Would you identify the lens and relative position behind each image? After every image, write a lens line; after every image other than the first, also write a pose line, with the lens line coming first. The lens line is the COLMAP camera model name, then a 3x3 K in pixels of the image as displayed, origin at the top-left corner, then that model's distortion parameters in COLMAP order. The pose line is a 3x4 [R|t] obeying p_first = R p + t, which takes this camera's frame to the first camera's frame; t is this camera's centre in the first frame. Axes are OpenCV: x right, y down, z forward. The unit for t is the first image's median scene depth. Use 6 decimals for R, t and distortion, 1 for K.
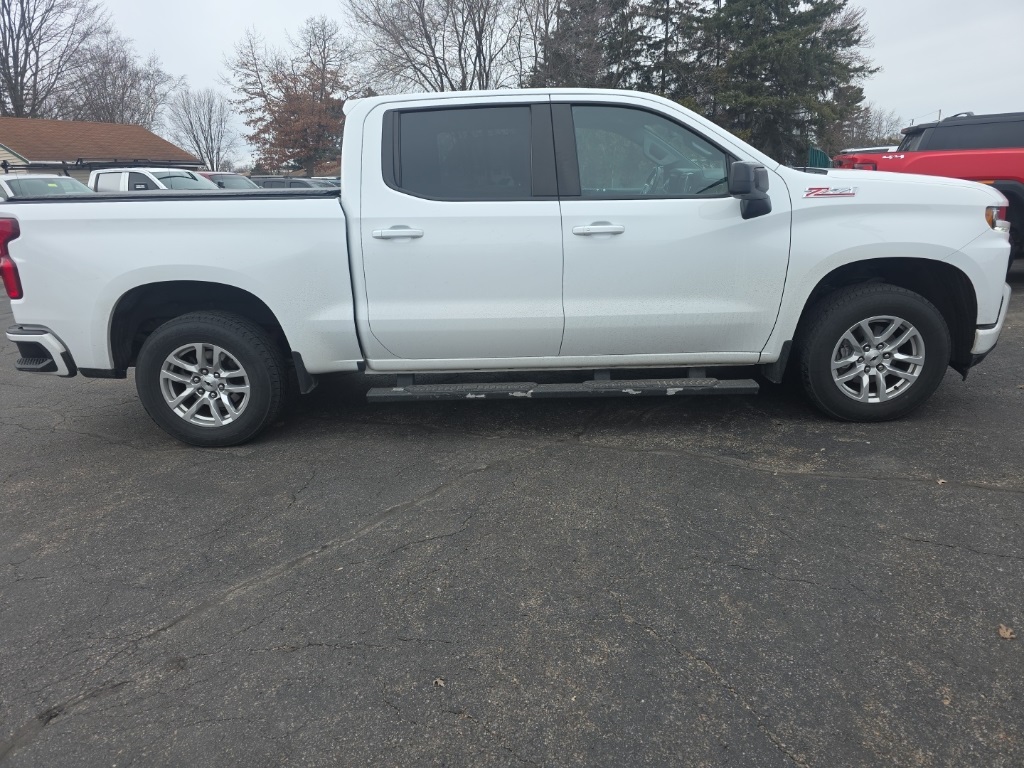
lens RADIAL K [[685.6, 0, 513.6], [0, 685.6, 380.0], [0, 0, 1]] dist [0.034807, -0.014697]
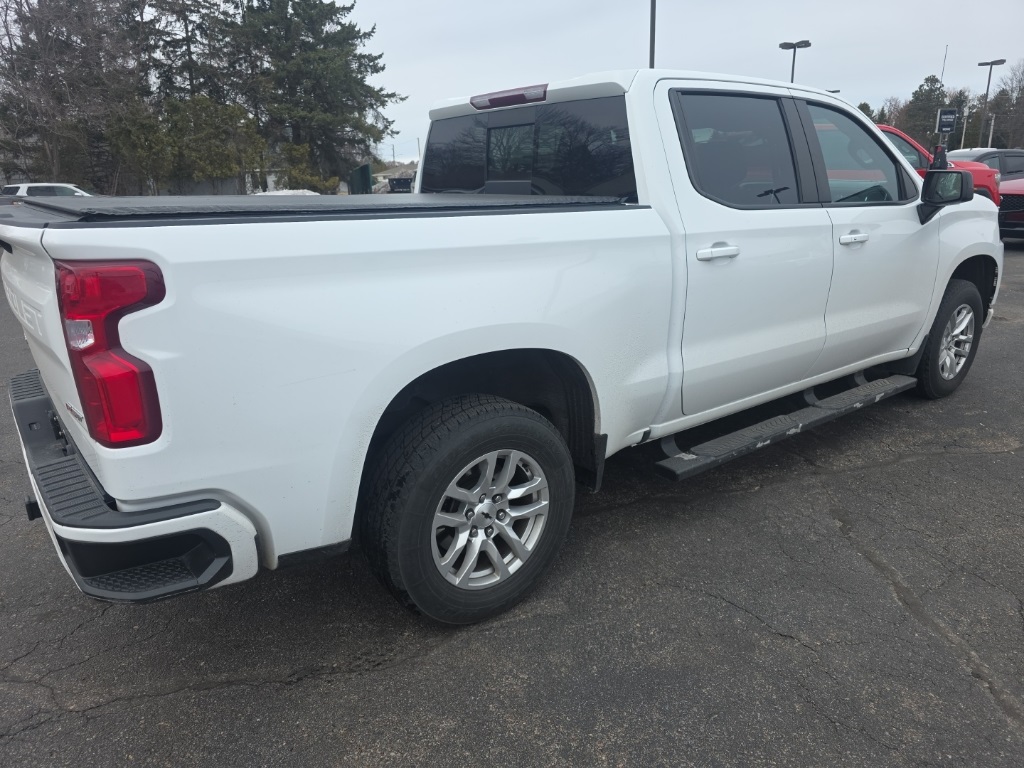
lens RADIAL K [[685.6, 0, 510.2], [0, 685.6, 390.9], [0, 0, 1]] dist [0.034807, -0.014697]
pose [[0.776941, -0.162767, 0.608169, -0.810029], [0.166817, 0.984697, 0.050428, -0.135116], [-0.607071, 0.062273, 0.792204, 0.528353]]
